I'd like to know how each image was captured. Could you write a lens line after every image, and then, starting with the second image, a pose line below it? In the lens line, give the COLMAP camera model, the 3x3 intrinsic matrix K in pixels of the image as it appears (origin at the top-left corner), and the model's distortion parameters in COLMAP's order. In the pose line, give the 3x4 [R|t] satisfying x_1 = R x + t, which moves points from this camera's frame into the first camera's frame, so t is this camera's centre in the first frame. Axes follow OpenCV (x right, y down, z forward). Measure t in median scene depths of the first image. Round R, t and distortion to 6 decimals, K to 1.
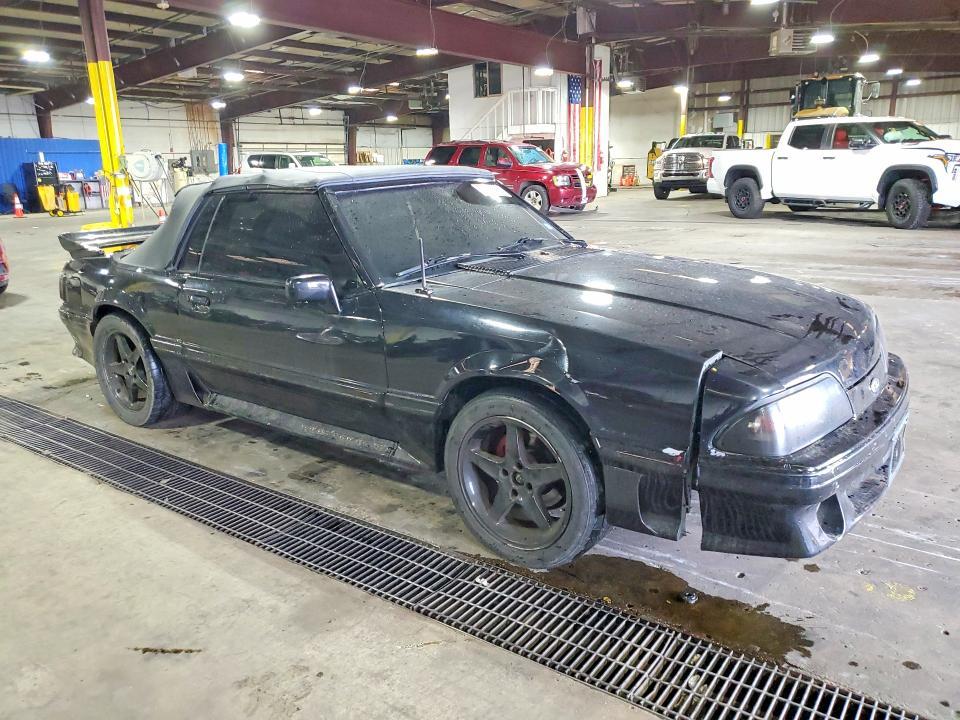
lens RADIAL K [[738.7, 0, 473.6], [0, 738.7, 356.9], [0, 0, 1]] dist [0.020854, -0.003330]
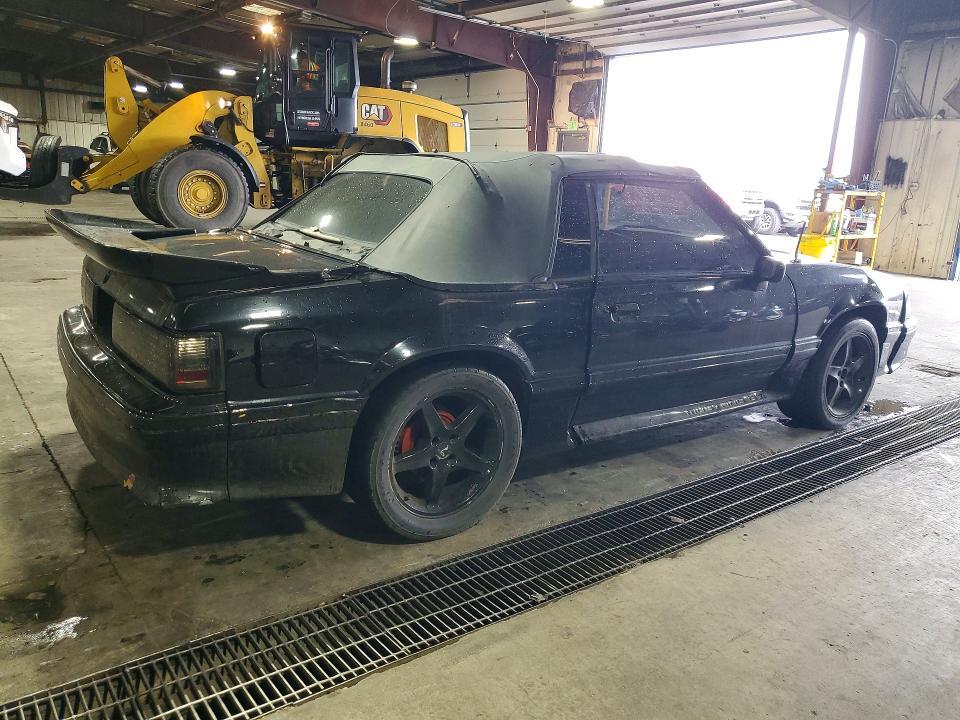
lens RADIAL K [[738.7, 0, 473.6], [0, 738.7, 356.9], [0, 0, 1]] dist [0.020854, -0.003330]
pose [[0.275510, -0.181124, 0.944081, -1.215254], [0.166618, 0.976222, 0.138667, -0.169333], [-0.946749, 0.119096, 0.299137, 0.911095]]
